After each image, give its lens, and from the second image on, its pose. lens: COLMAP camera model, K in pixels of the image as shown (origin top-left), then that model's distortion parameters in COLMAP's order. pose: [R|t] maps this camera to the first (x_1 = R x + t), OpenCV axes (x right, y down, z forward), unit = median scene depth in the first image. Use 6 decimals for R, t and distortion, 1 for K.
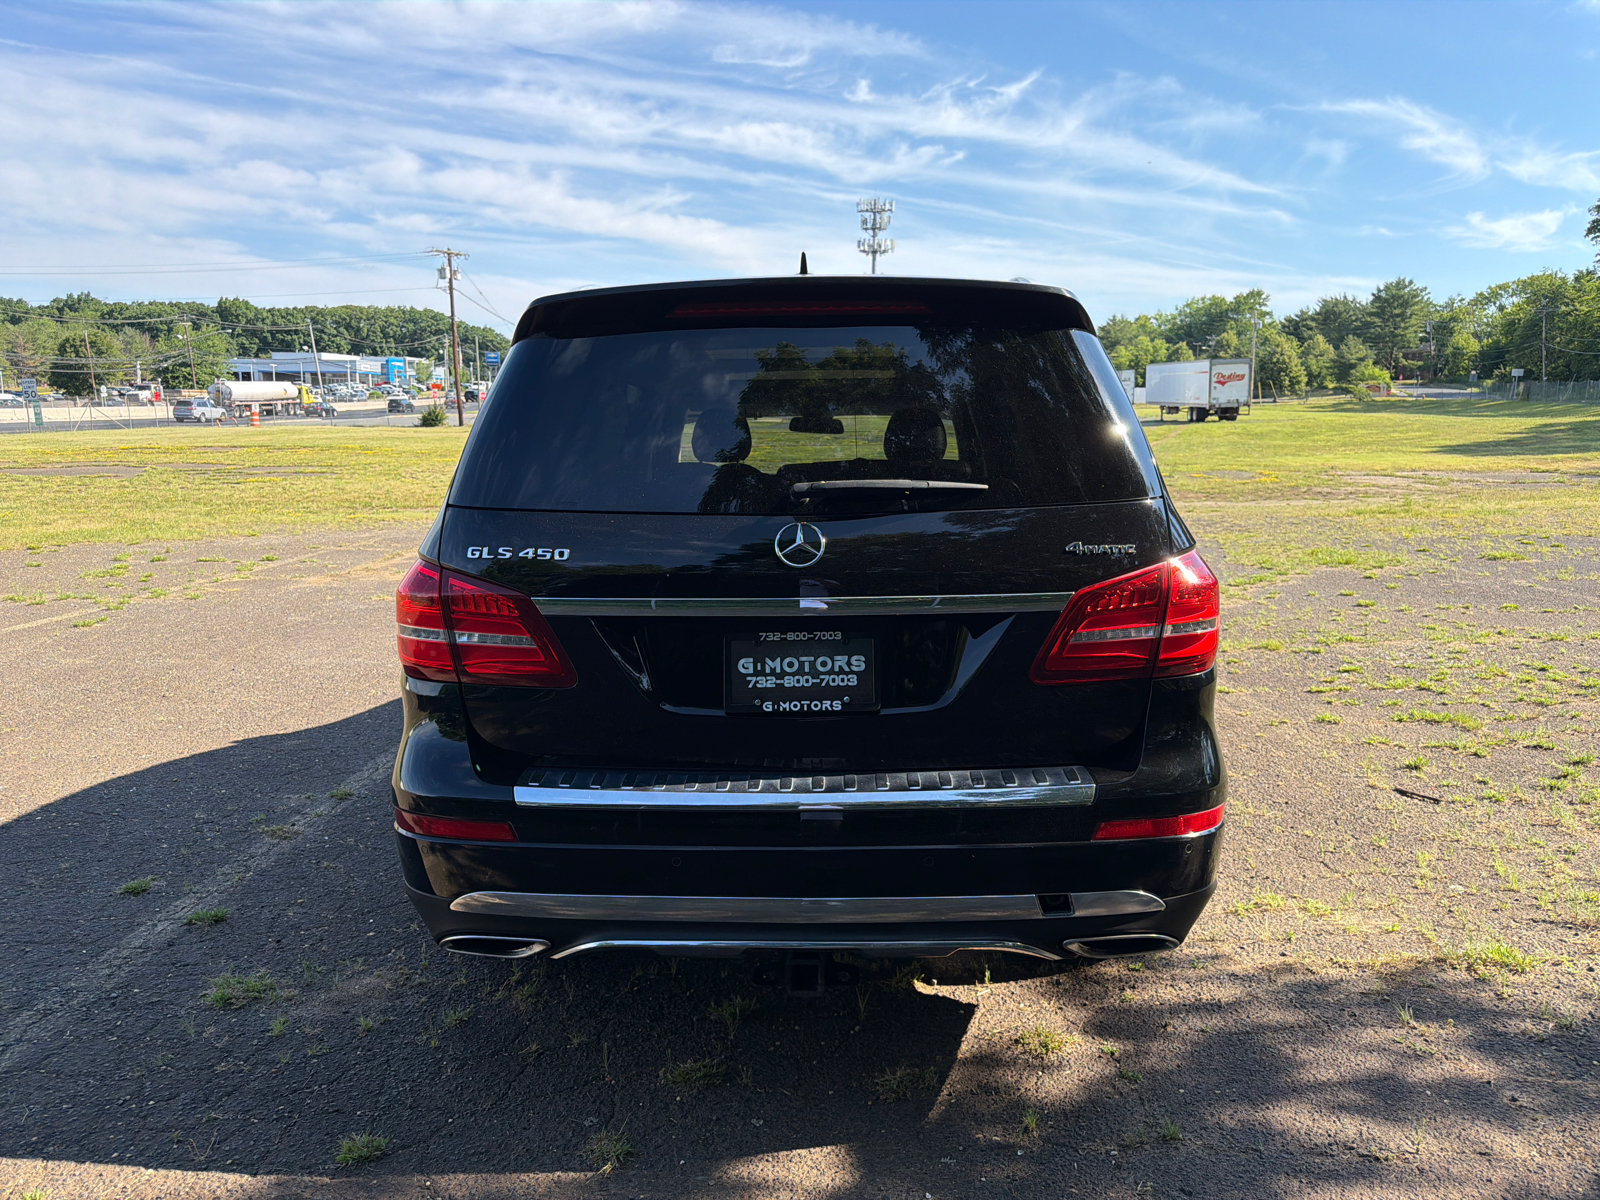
lens RADIAL K [[1172.2, 0, 796.3], [0, 1172.2, 600.9], [0, 0, 1]] dist [0.011970, -0.018765]
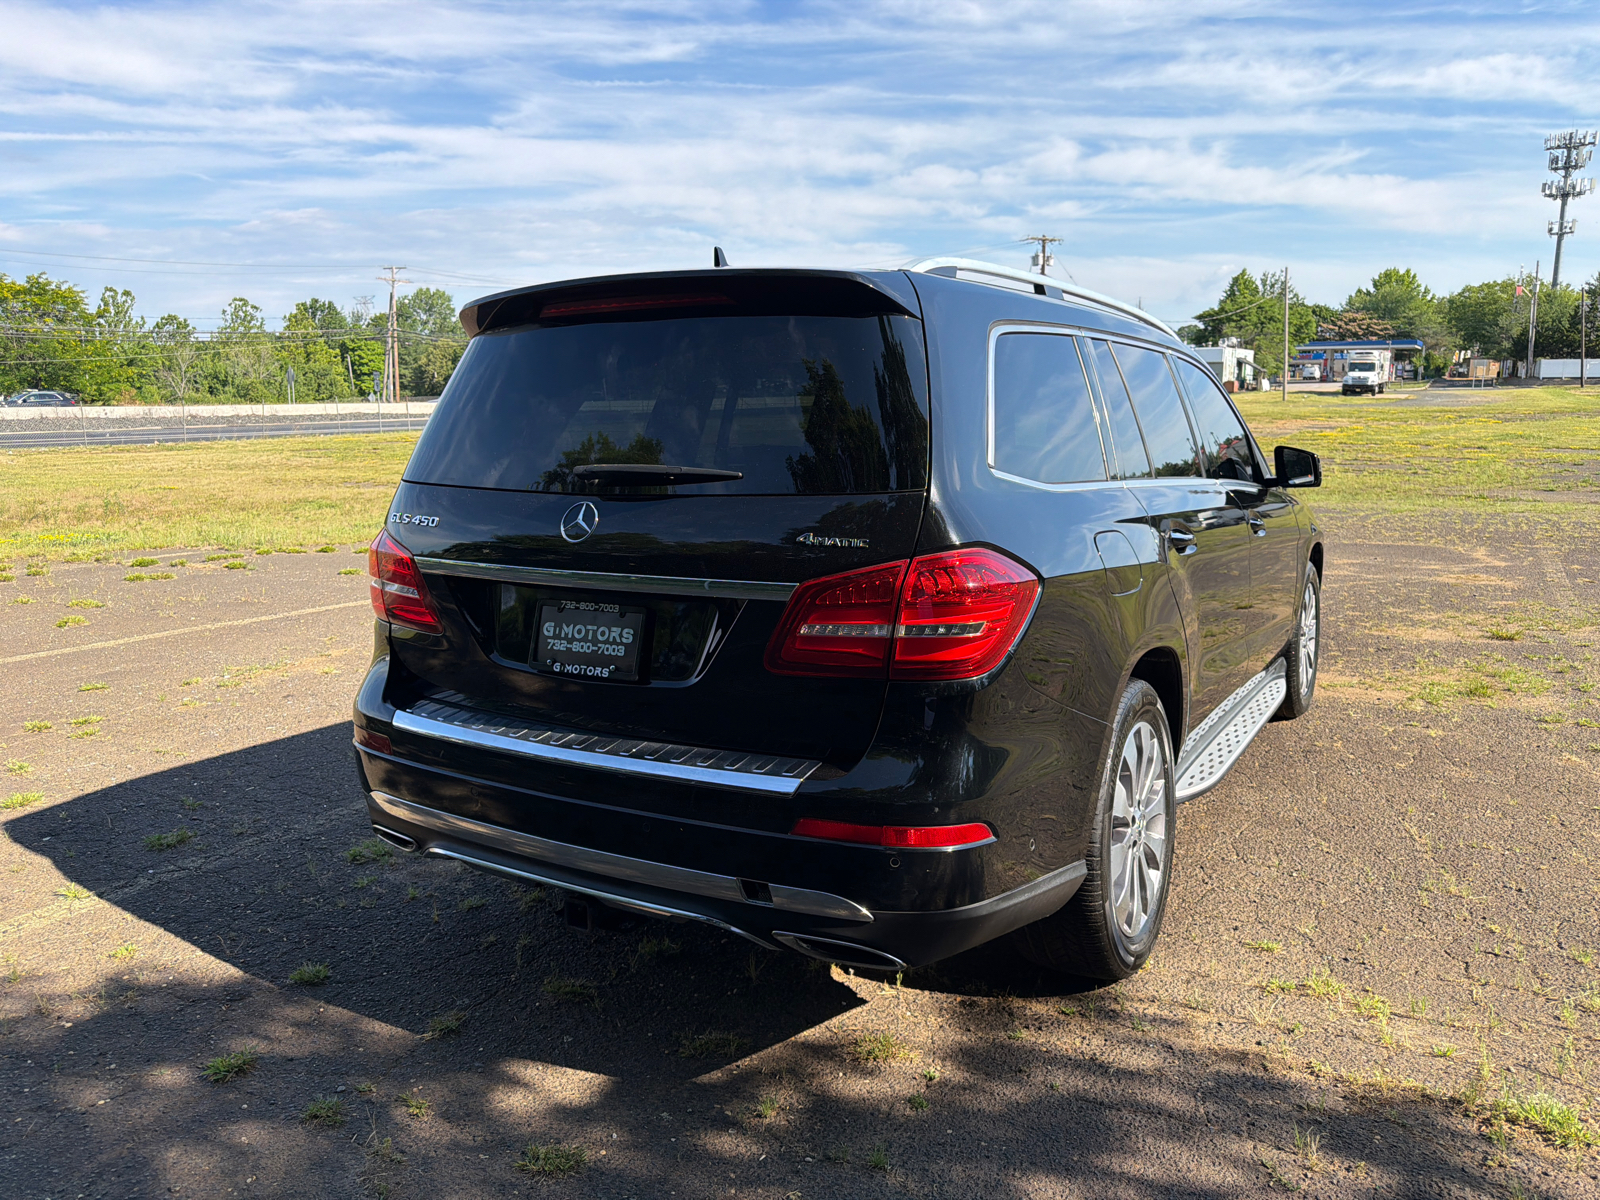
lens RADIAL K [[1151.1, 0, 797.6], [0, 1151.1, 607.9], [0, 0, 1]] dist [0.030427, -0.035316]
pose [[0.863338, 0.081225, -0.498046, 0.167856], [-0.069151, 0.996693, 0.042678, -0.006576], [0.499865, -0.002405, 0.866100, 0.040105]]
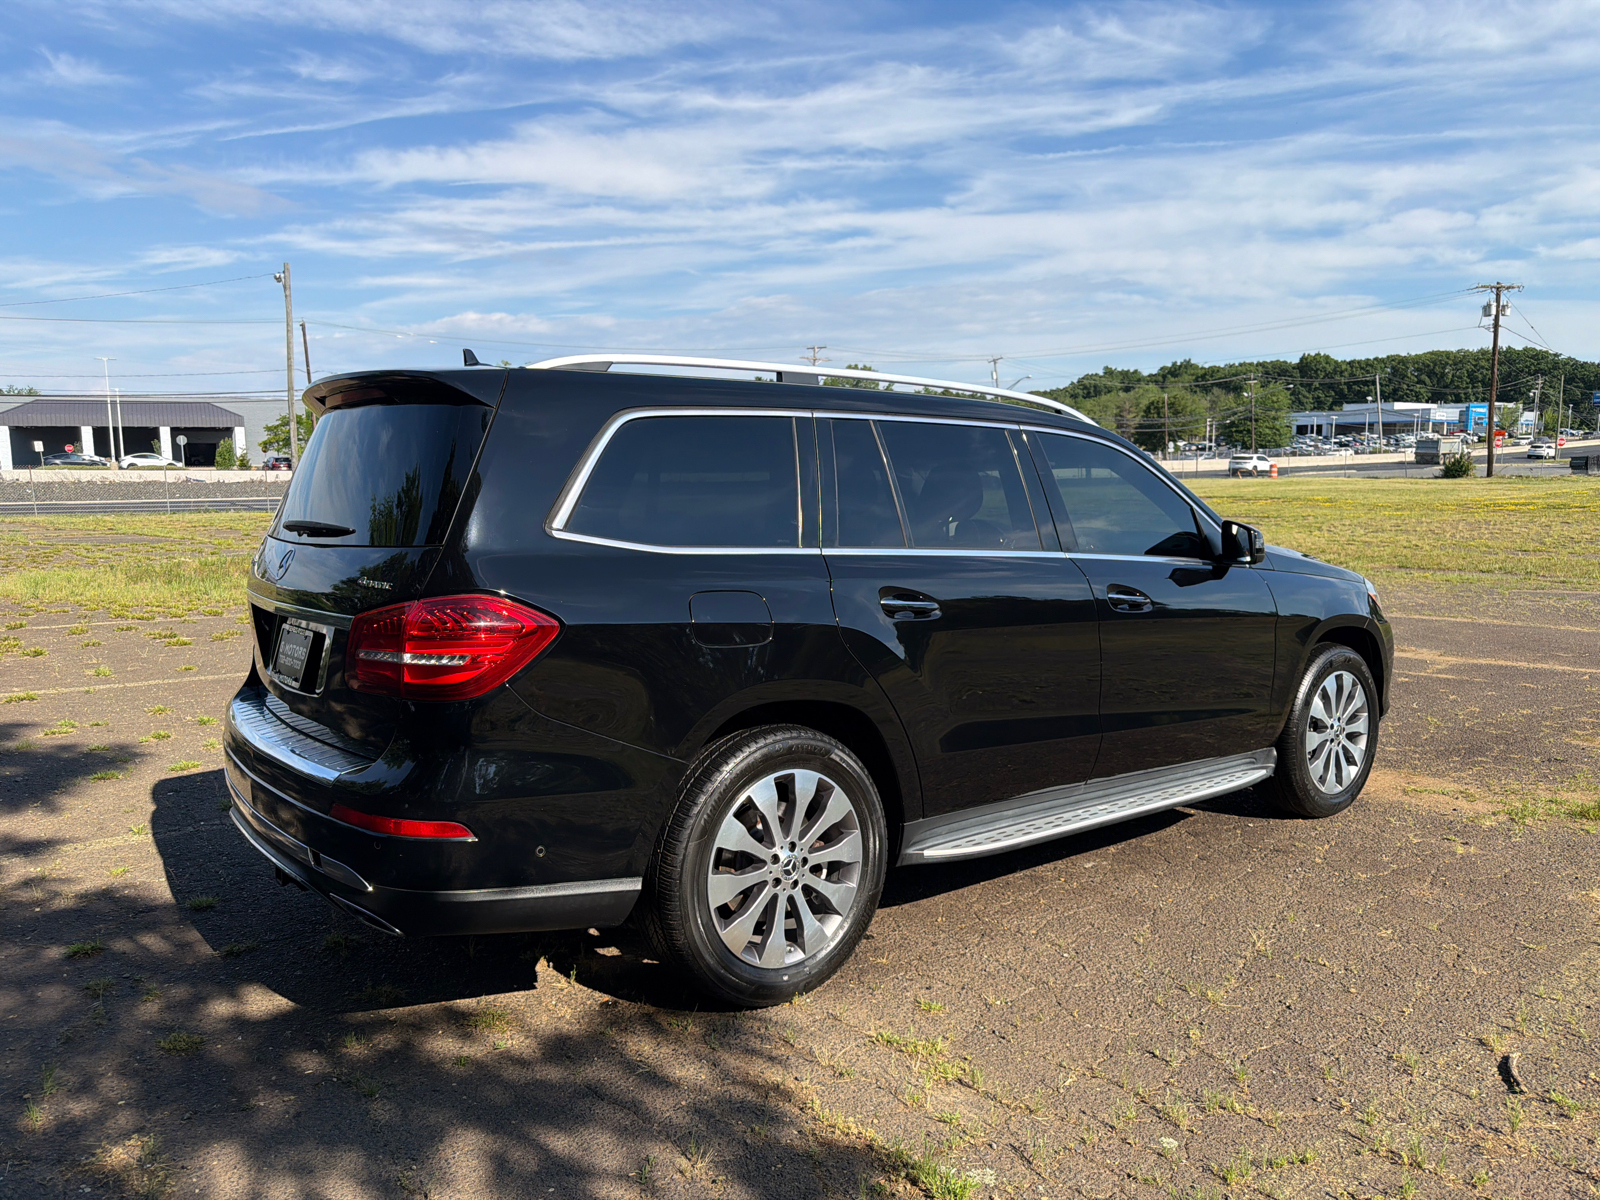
lens RADIAL K [[1172.2, 0, 795.6], [0, 1172.2, 601.1], [0, 0, 1]] dist [0.011970, -0.018765]
pose [[0.622913, 0.081117, -0.778074, 0.343454], [-0.114386, 0.993364, 0.011986, -0.020768], [0.773883, 0.081535, 0.628058, 0.133166]]
